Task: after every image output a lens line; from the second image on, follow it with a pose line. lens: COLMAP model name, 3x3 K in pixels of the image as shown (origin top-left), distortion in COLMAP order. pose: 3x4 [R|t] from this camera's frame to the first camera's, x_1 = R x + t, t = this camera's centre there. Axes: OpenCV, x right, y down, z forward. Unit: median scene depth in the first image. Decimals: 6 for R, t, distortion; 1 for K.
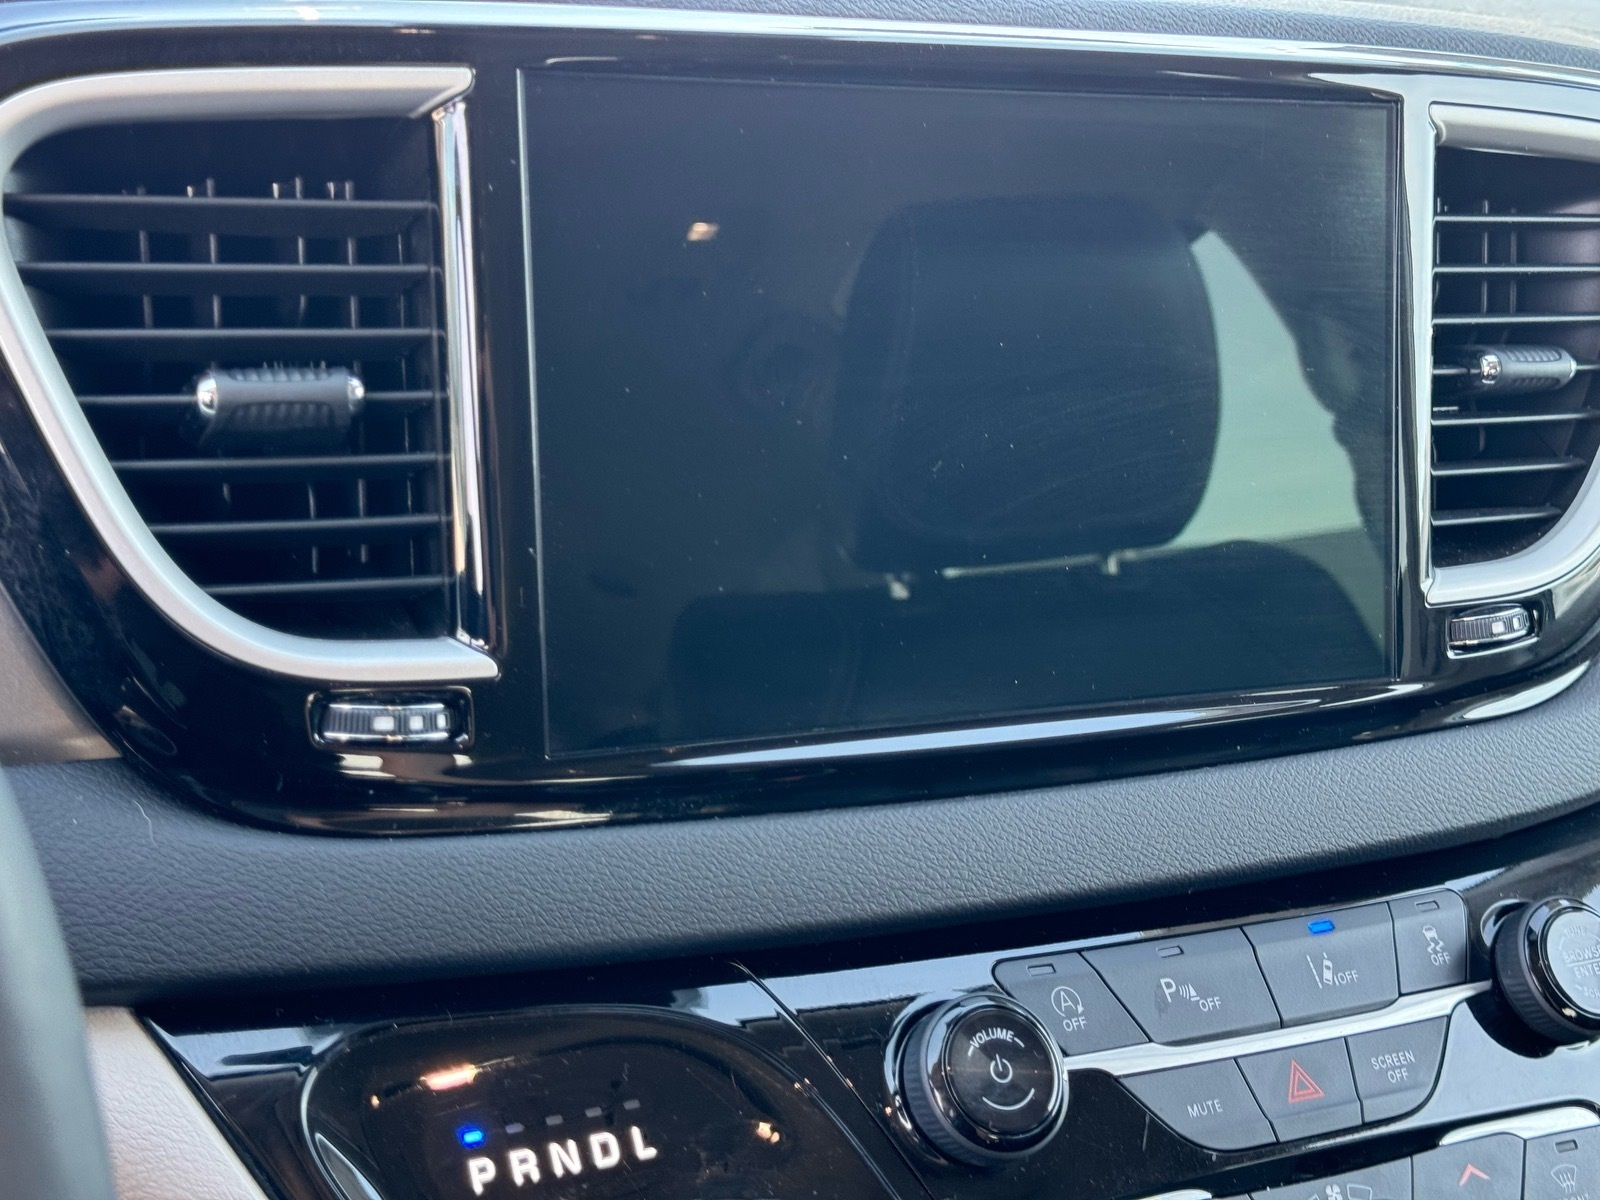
lens RADIAL K [[2341.6, 0, 806.1], [0, 2341.6, 626.6], [0, 0, 1]] dist [0.197394, -0.524718]
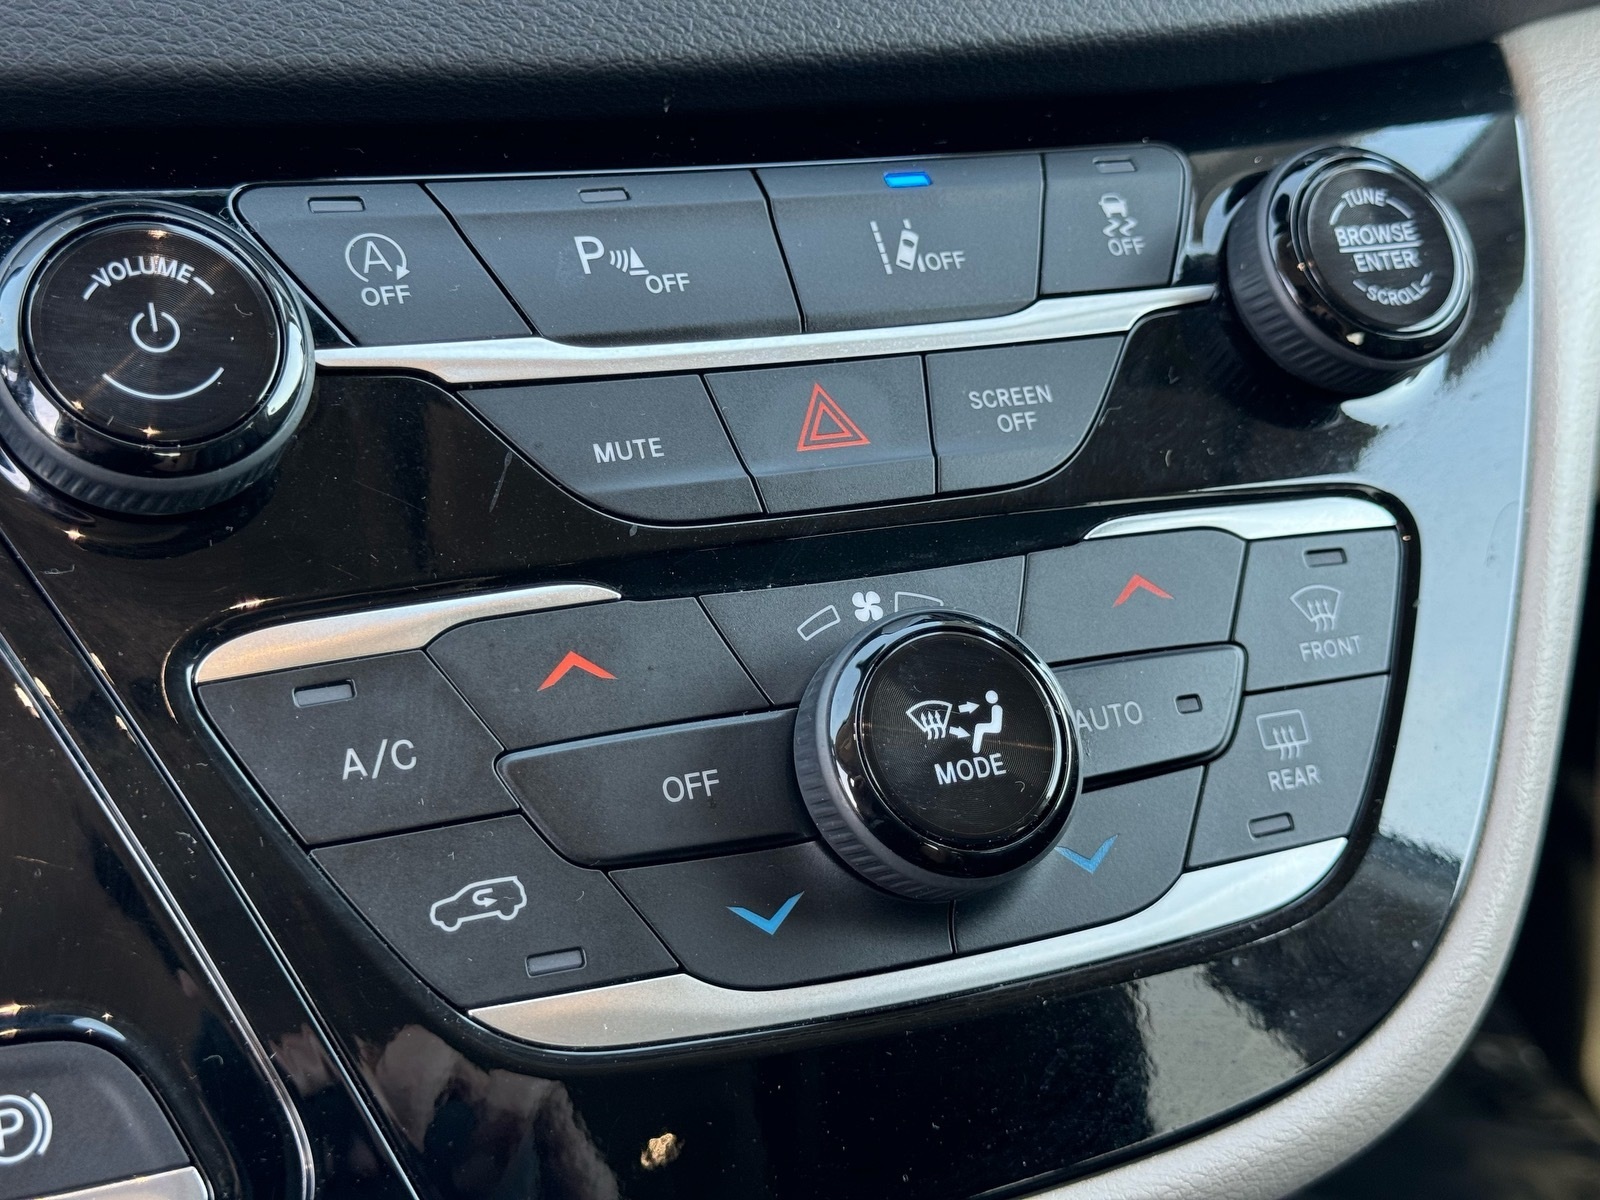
lens RADIAL K [[2341.6, 0, 806.1], [0, 2341.6, 626.6], [0, 0, 1]] dist [0.197394, -0.524718]
pose [[0.998695, 0.000334, -0.051073, 0.230064], [0.005100, 0.994329, 0.106228, 0.179813], [0.050818, -0.106350, 0.993029, 0.434051]]
